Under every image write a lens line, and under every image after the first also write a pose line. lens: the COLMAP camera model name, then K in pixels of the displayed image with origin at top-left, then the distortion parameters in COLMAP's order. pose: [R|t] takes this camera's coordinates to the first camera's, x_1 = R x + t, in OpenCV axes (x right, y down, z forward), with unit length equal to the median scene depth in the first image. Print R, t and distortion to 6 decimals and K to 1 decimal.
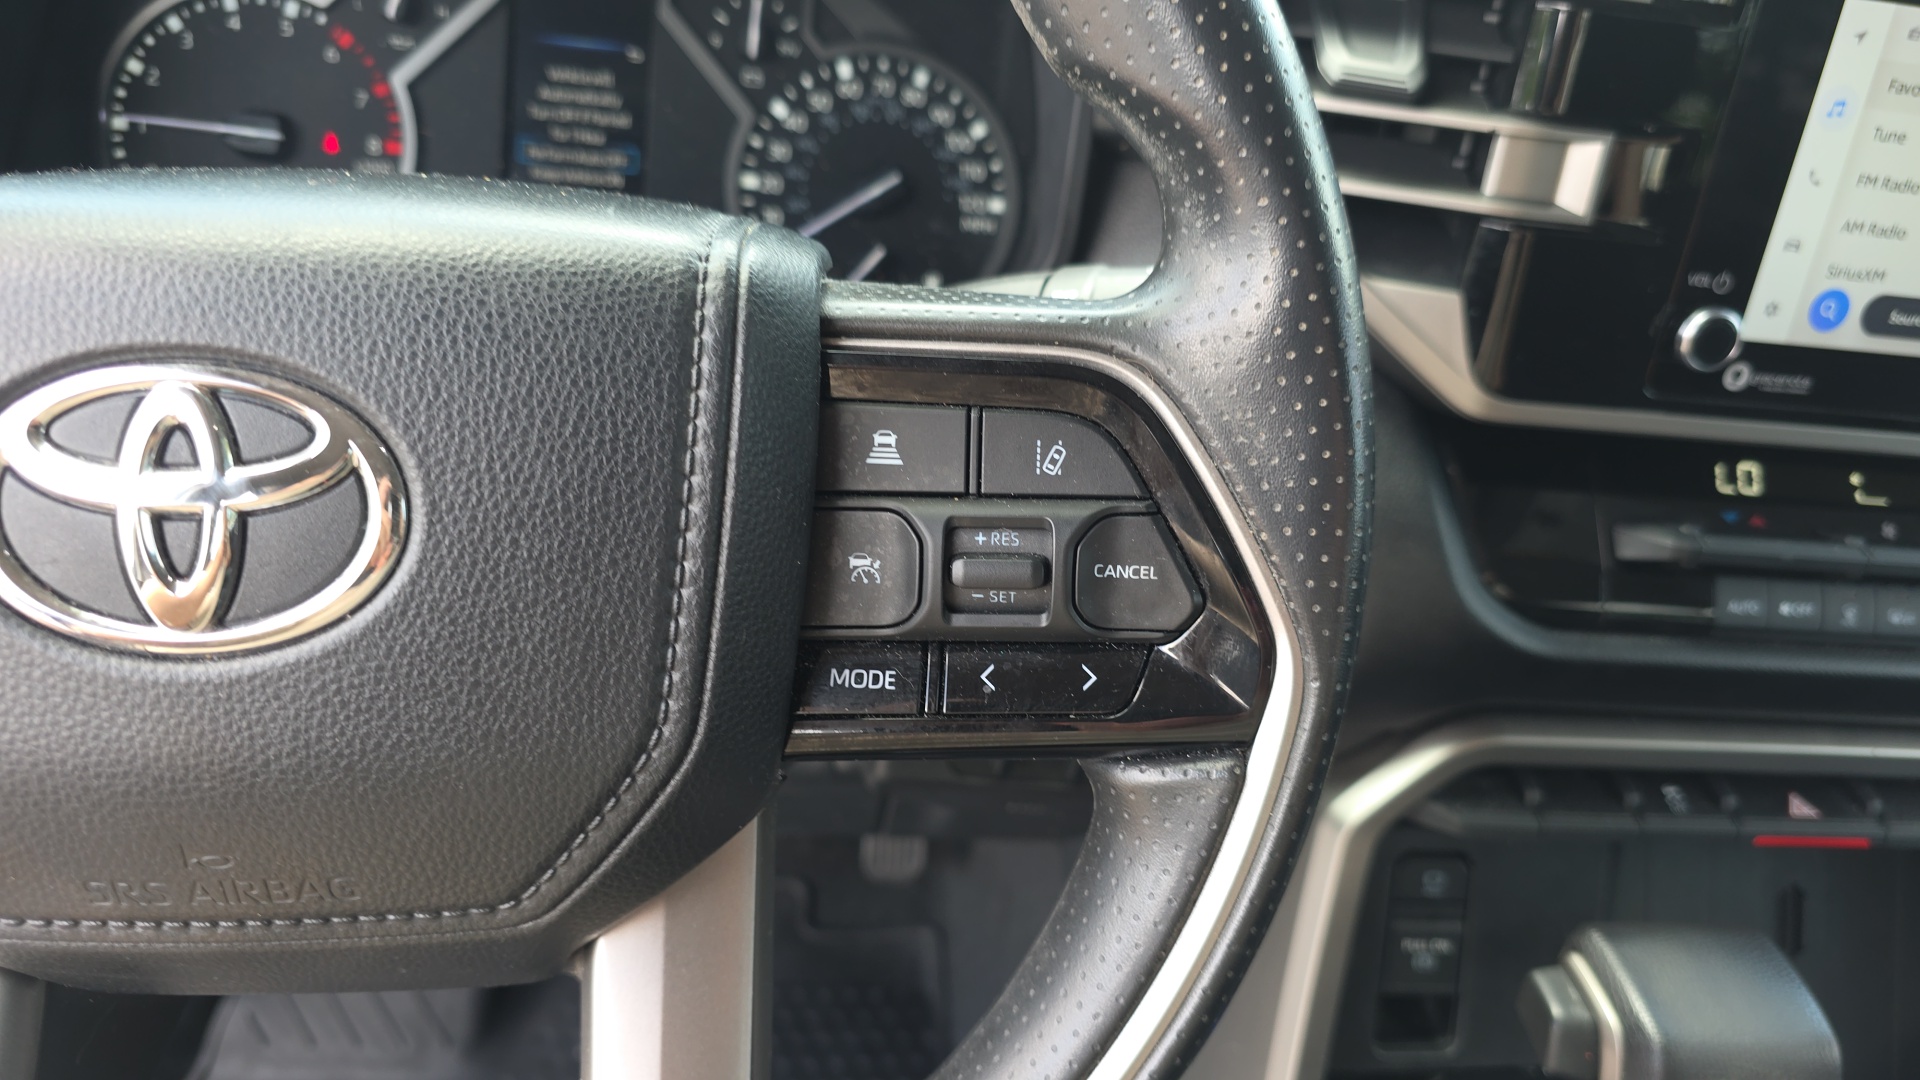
lens RADIAL K [[1343.8, 0, 967.7], [0, 1343.8, 555.2], [0, 0, 1]] dist [0.015166, -0.036780]
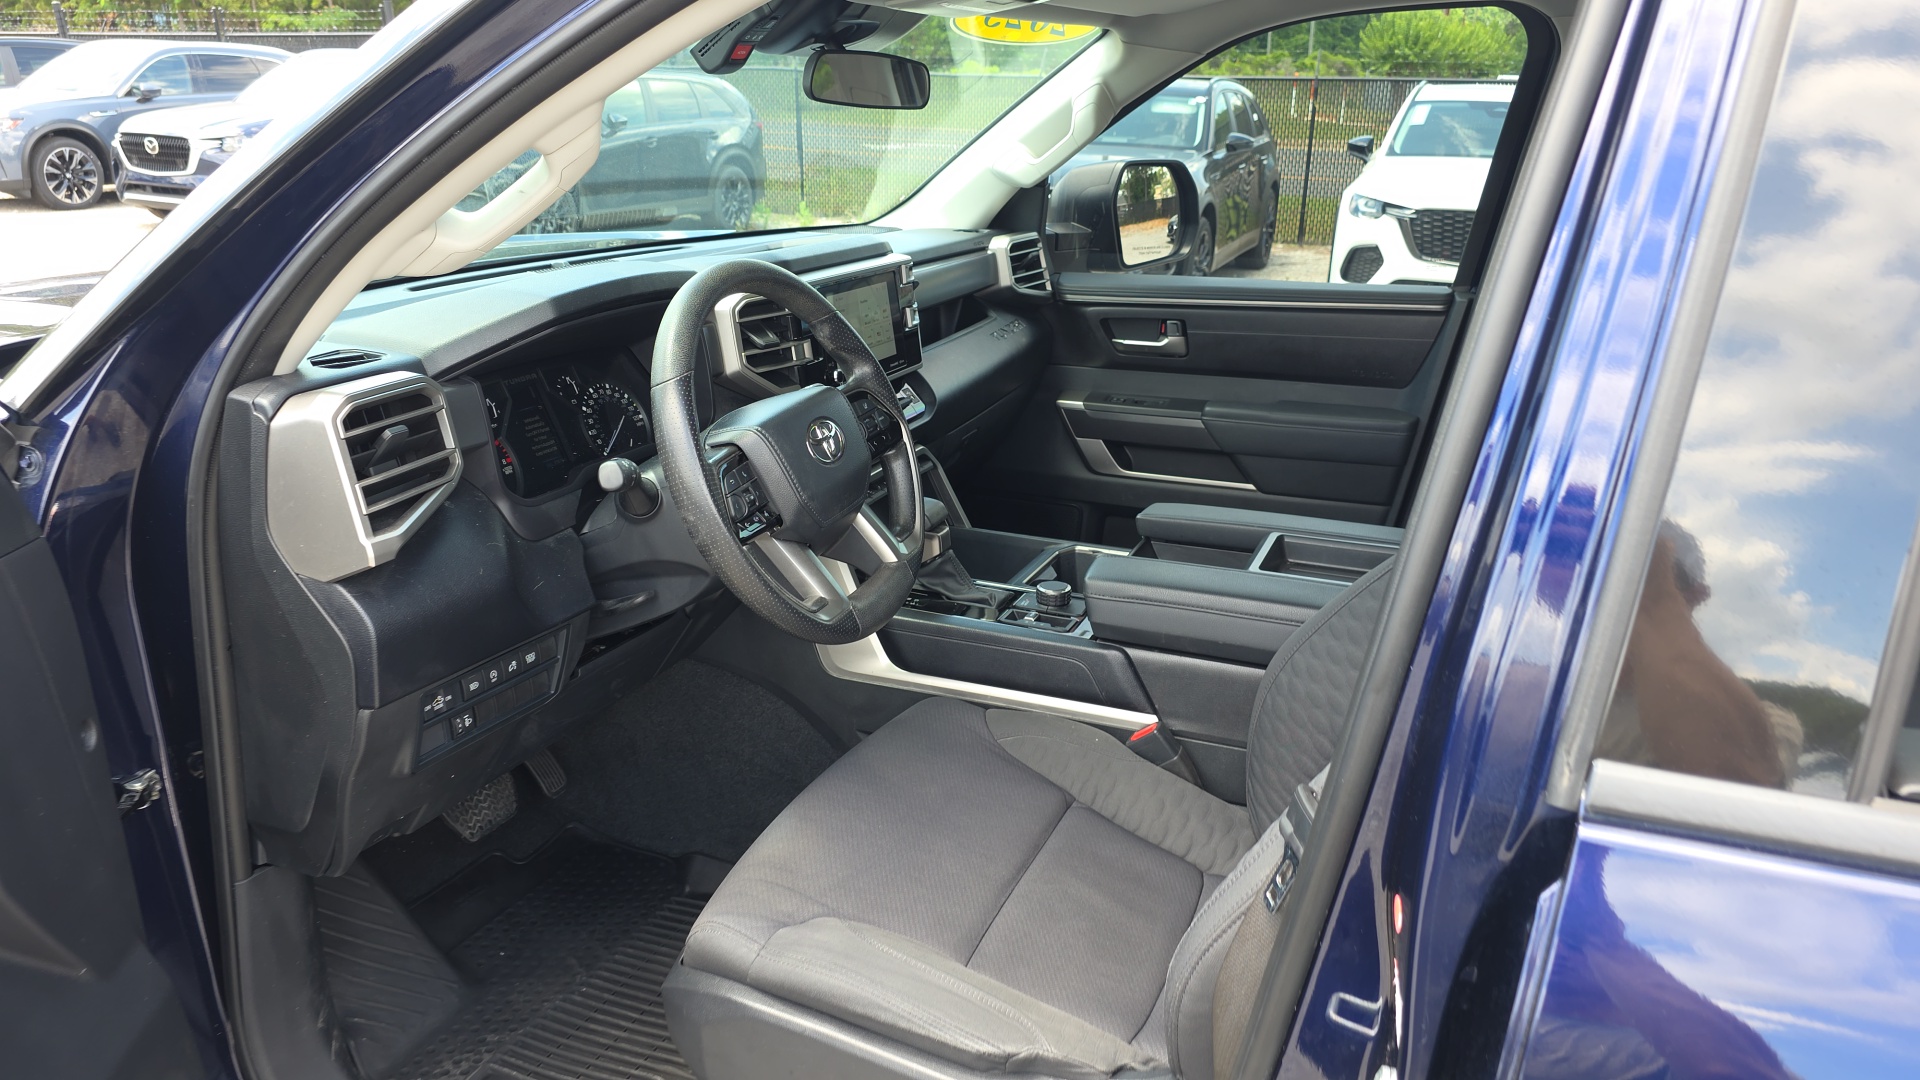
lens RADIAL K [[1288.1, 0, 950.0], [0, 1288.1, 540.0], [0, 0, 1]] dist [0.058107, -0.020431]
pose [[0.463425, -0.385495, 0.797891, -2.473085], [0.498765, 0.857718, 0.124712, -0.045365], [-0.732442, 0.340165, 0.589760, -1.341003]]
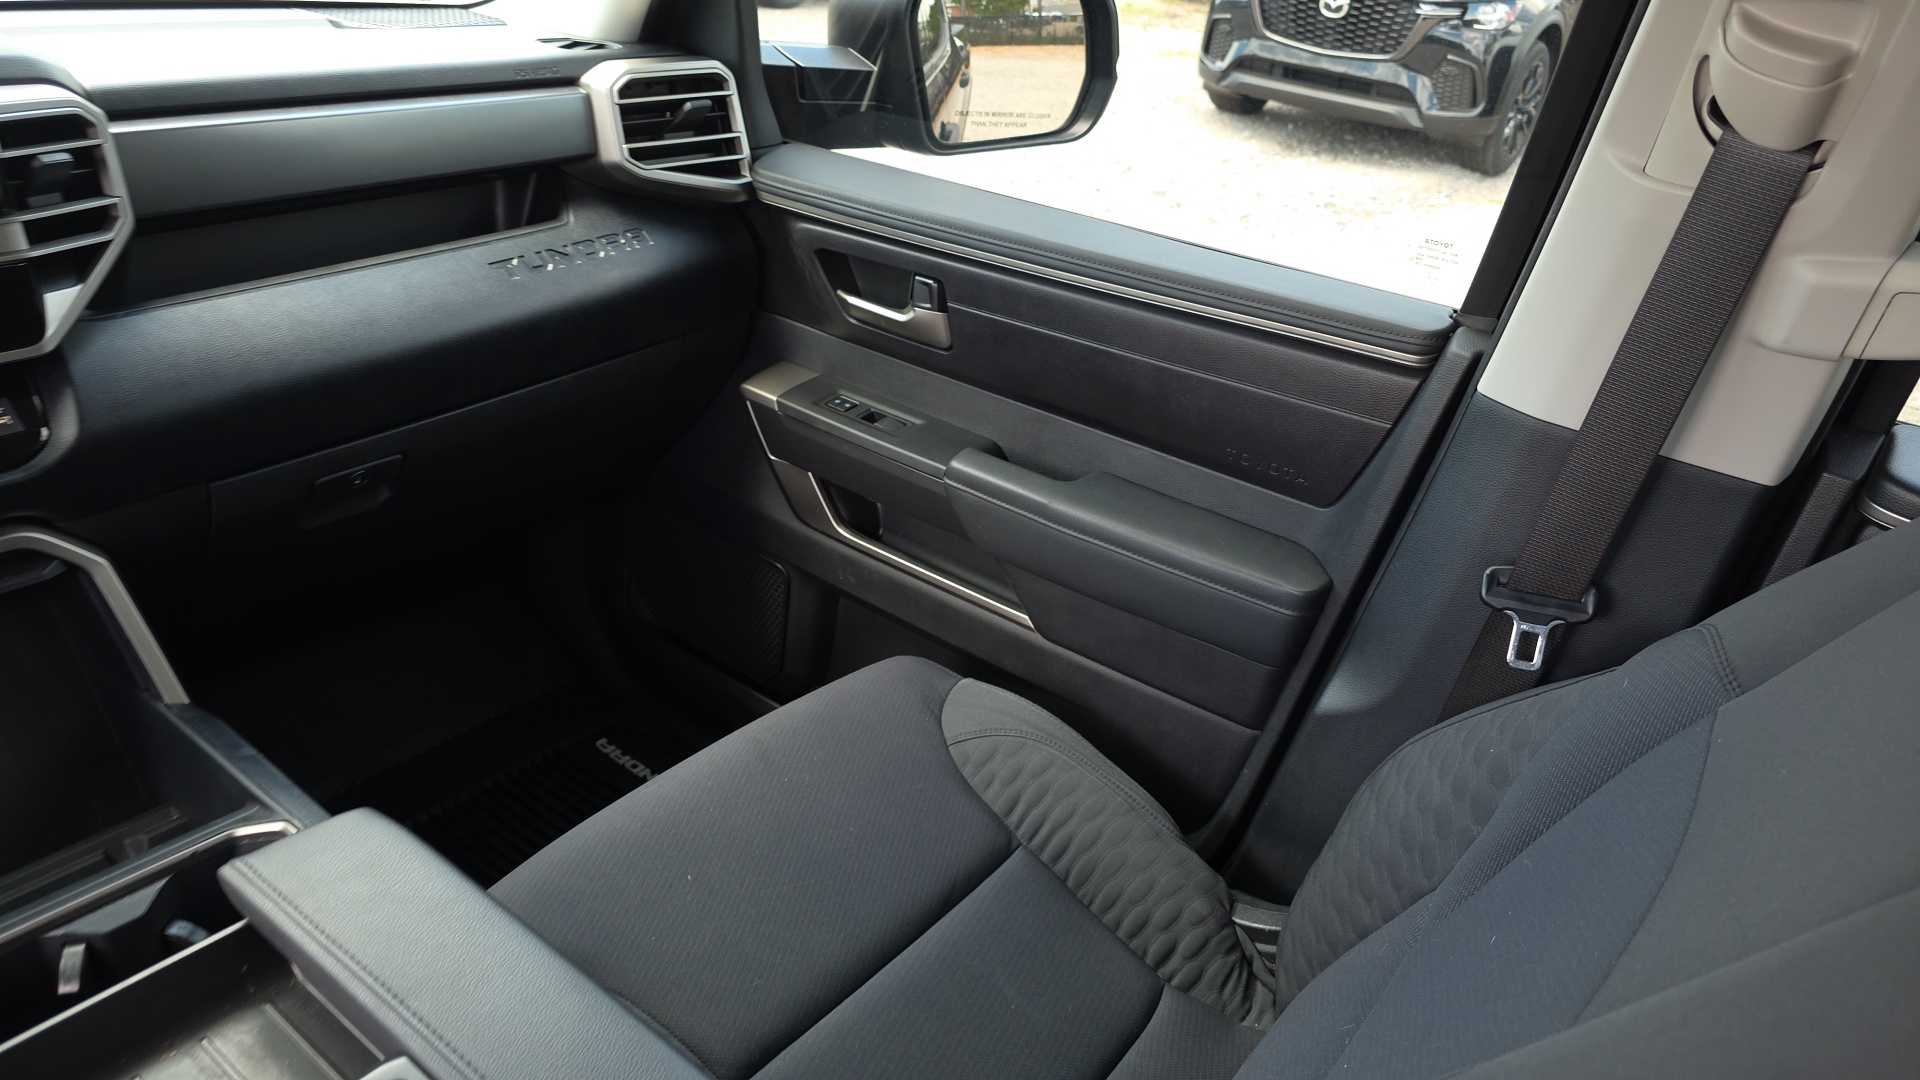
lens RADIAL K [[1306.2, 0, 954.0], [0, 1306.2, 555.0], [0, 0, 1]] dist [0.047010, -0.053696]
pose [[0.686661, -0.396914, 0.609061, 0.713760], [0.372336, 0.911586, 0.174289, 0.378605], [-0.624390, 0.107098, 0.773736, -1.271519]]
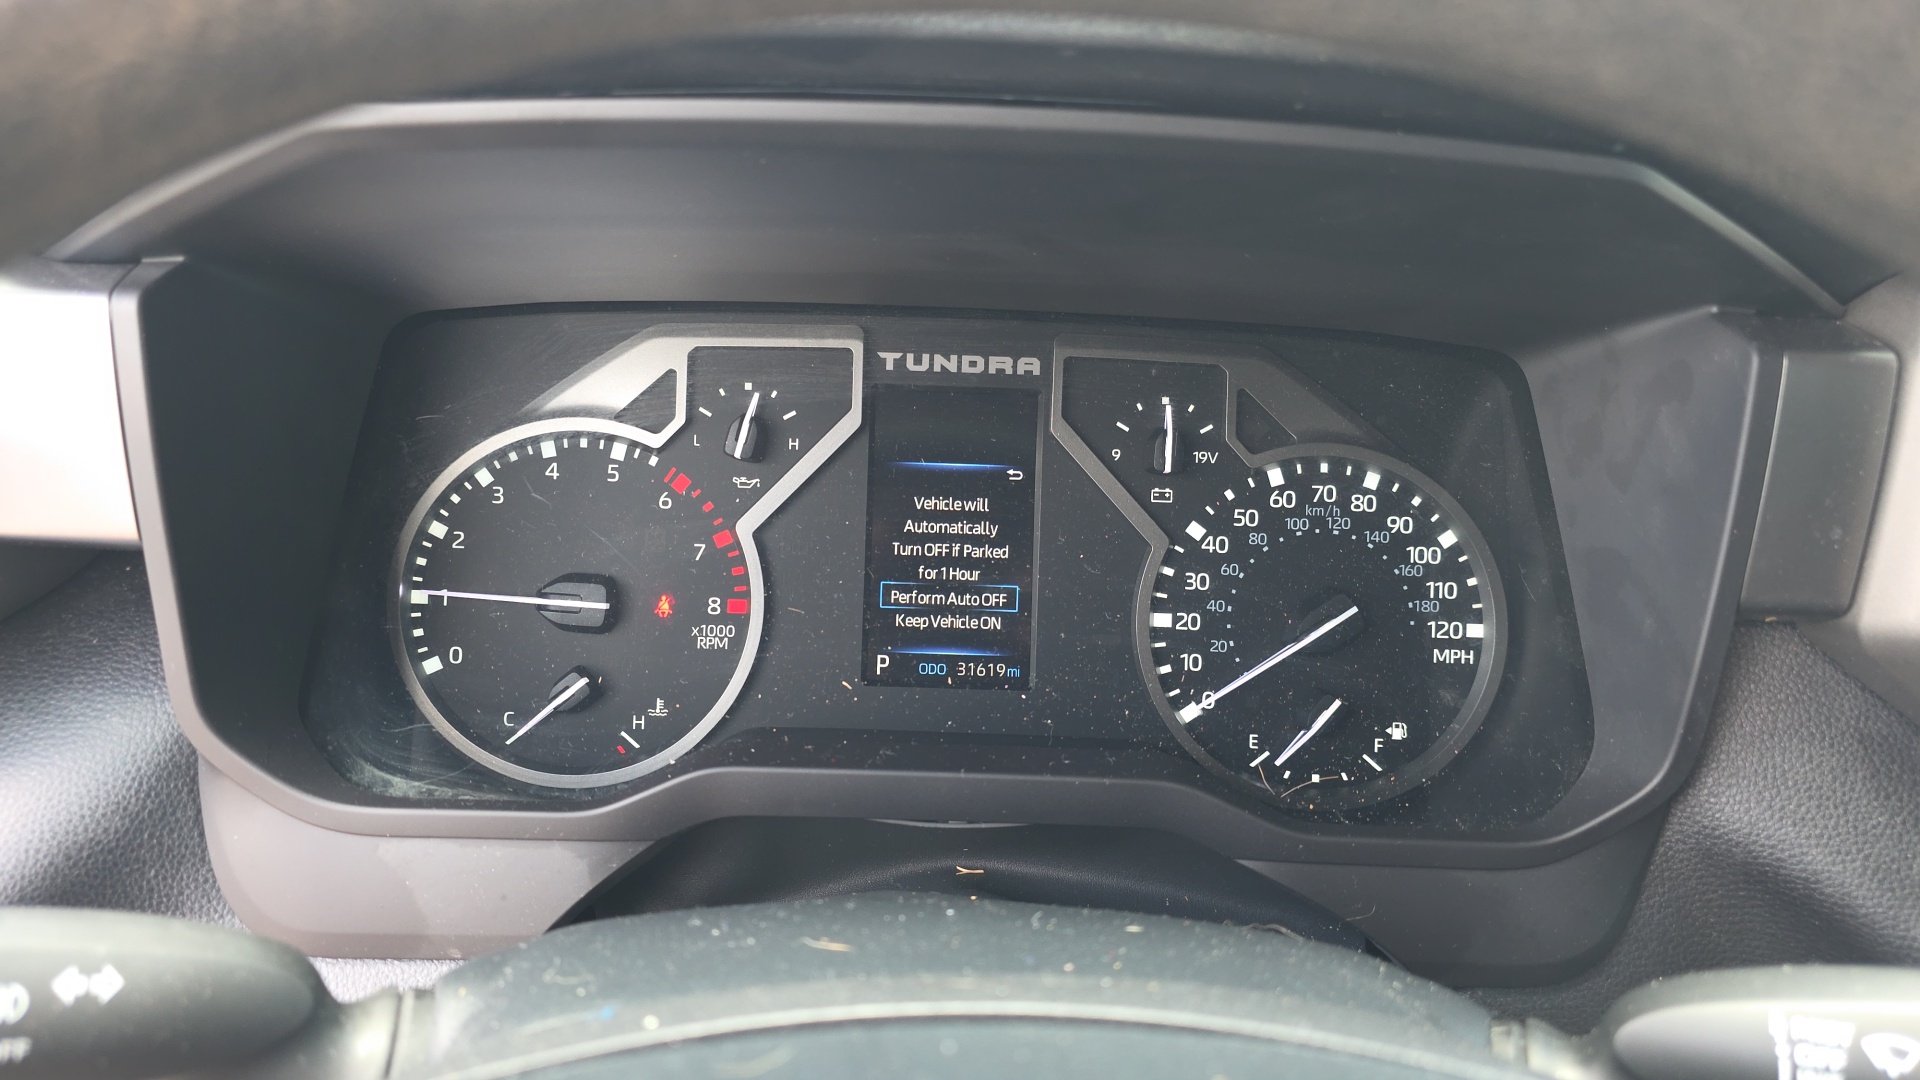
lens RADIAL K [[1306.2, 0, 944.6], [0, 1306.2, 548.9], [0, 0, 1]] dist [0.047010, -0.053696]
pose [[0.993023, -0.044741, -0.109107, -0.236267], [0.029535, 0.990104, -0.137192, -0.251153], [0.114165, 0.133012, 0.984517, 0.248218]]
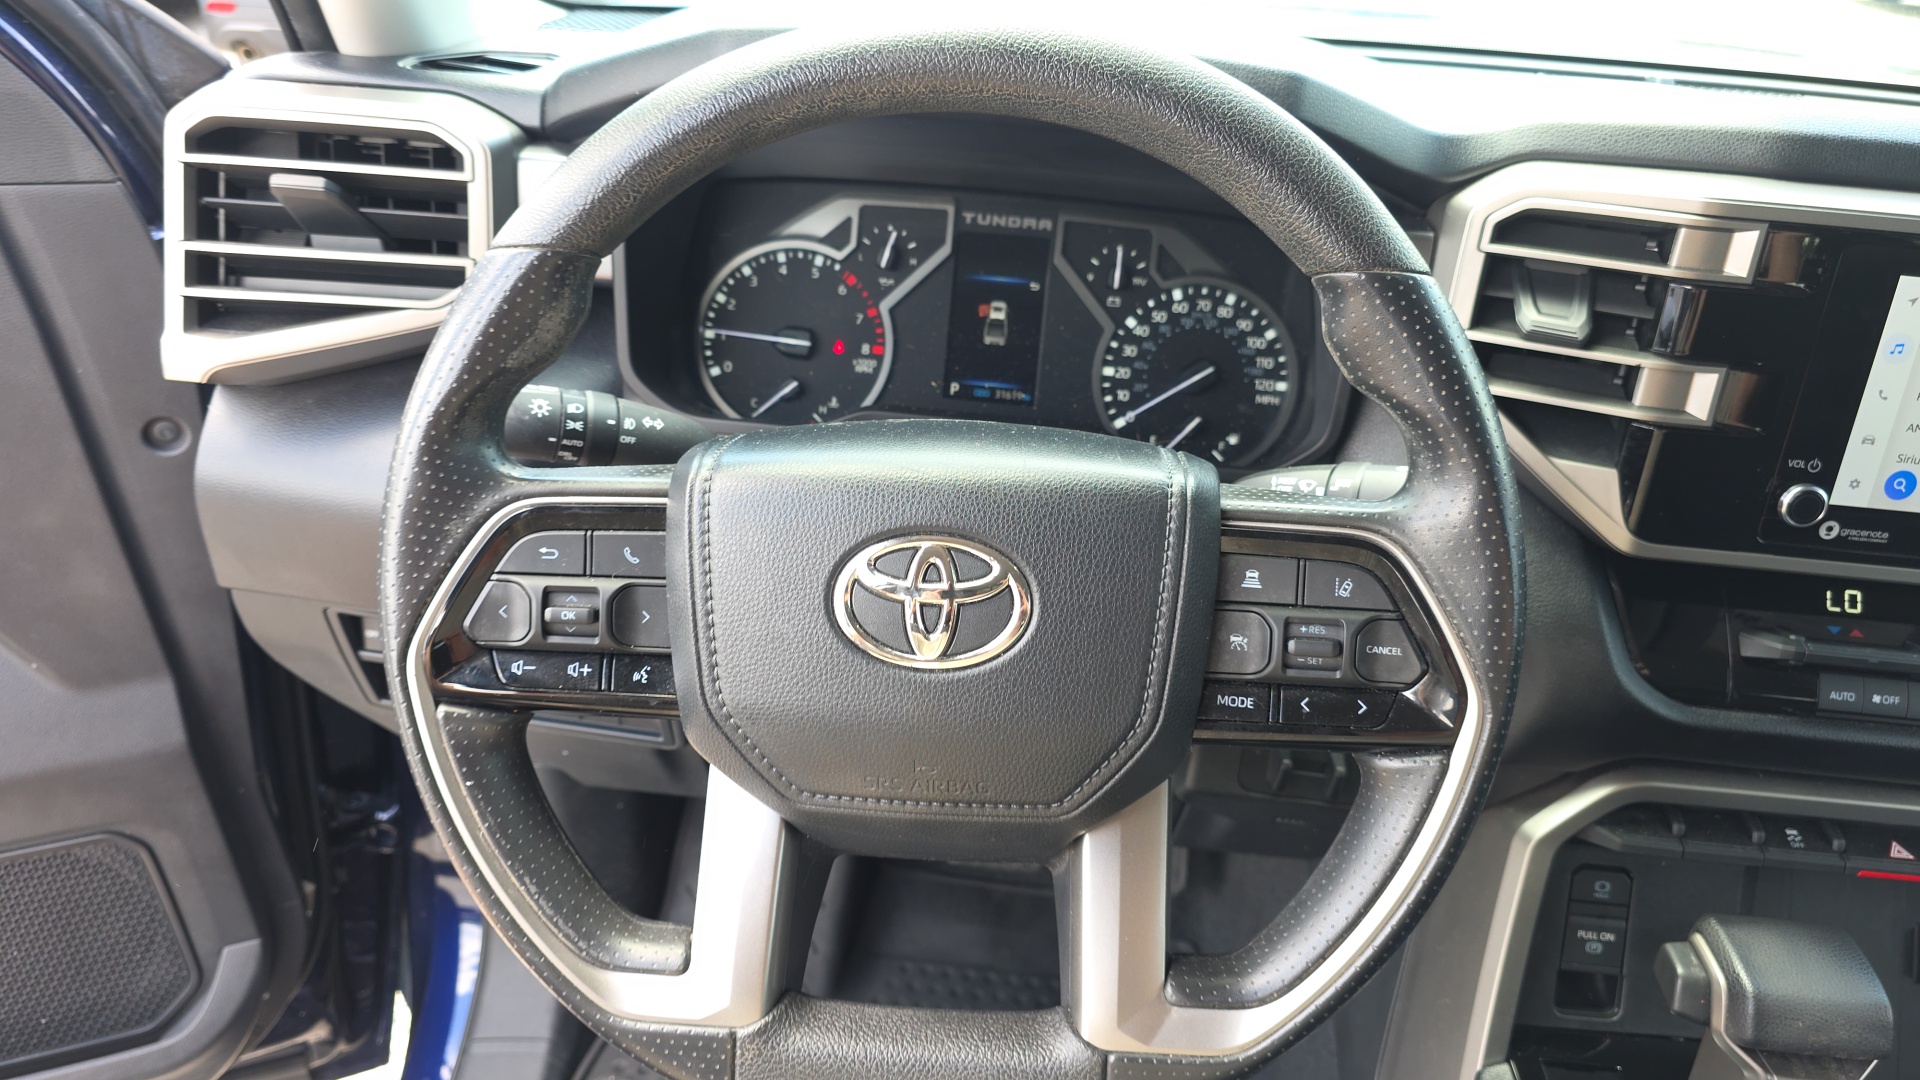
lens RADIAL K [[1306.2, 0, 969.0], [0, 1306.2, 549.2], [0, 0, 1]] dist [0.047010, -0.053696]
pose [[0.985667, 0.030384, -0.165942, -0.081140], [-0.039446, 0.997889, -0.051587, -0.005825], [0.164024, 0.057394, 0.984785, -0.478177]]
